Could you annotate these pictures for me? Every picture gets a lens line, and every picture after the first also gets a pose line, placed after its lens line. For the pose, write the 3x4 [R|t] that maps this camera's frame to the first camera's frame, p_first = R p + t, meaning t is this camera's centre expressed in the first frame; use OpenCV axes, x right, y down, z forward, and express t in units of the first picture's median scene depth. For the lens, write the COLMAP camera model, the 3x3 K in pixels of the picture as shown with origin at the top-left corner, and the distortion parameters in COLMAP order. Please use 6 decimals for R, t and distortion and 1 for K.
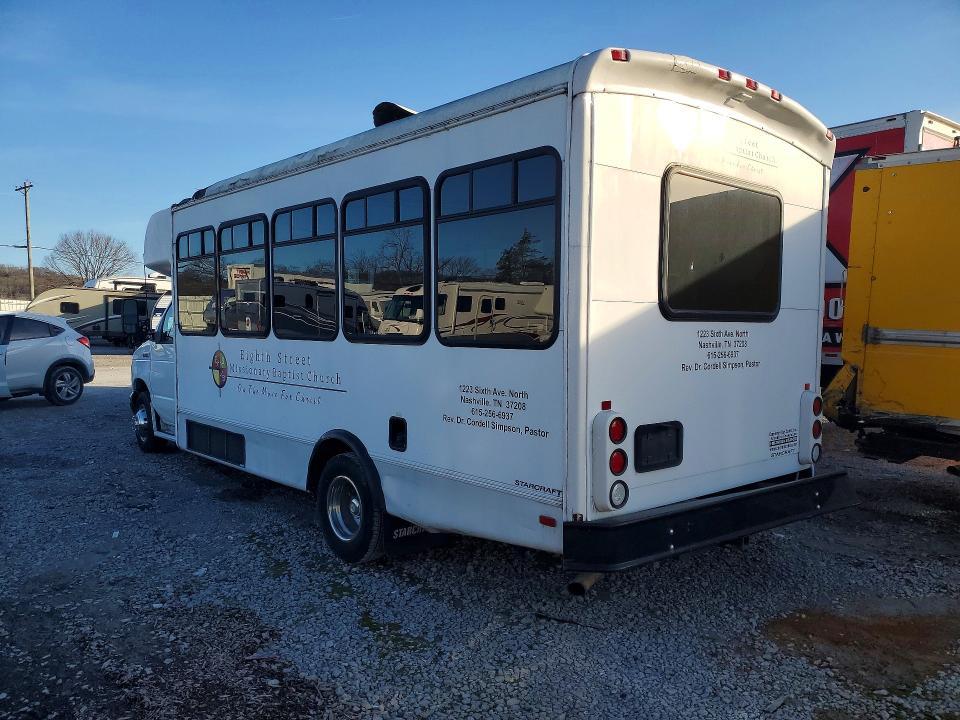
lens RADIAL K [[755.4, 0, 480.0], [0, 755.4, 360.0], [0, 0, 1]] dist [-0.000199, -0.004488]
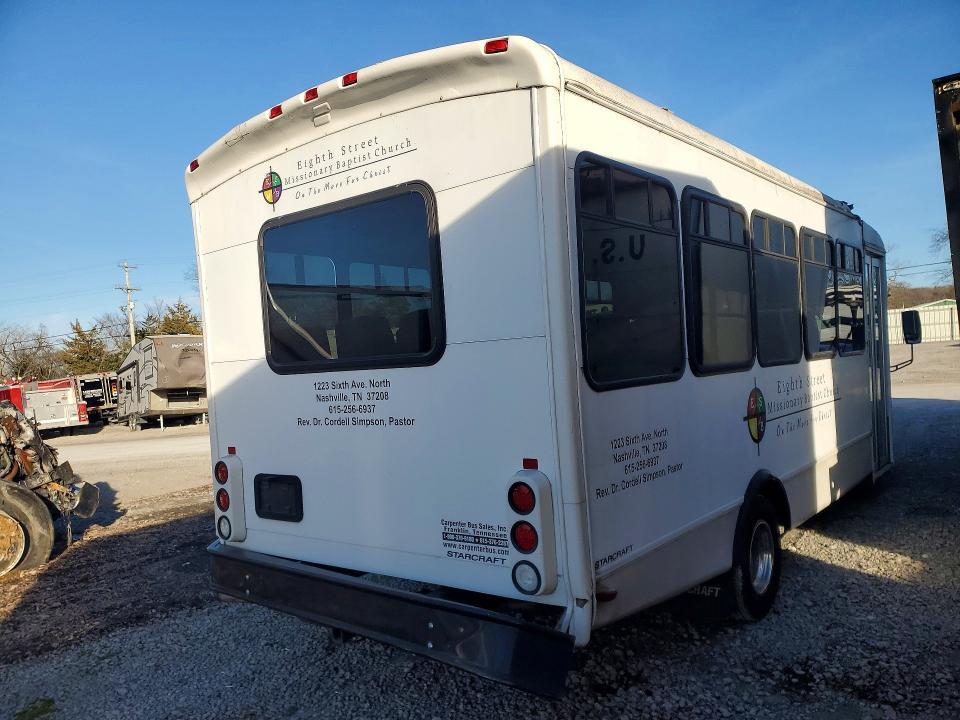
lens RADIAL K [[755.4, 0, 480.0], [0, 755.4, 360.0], [0, 0, 1]] dist [-0.000199, -0.004488]
pose [[0.178117, -0.019122, -0.983824, 1.212148], [0.024091, 0.999596, -0.015067, -0.047011], [0.983714, -0.021017, 0.178505, 1.016171]]
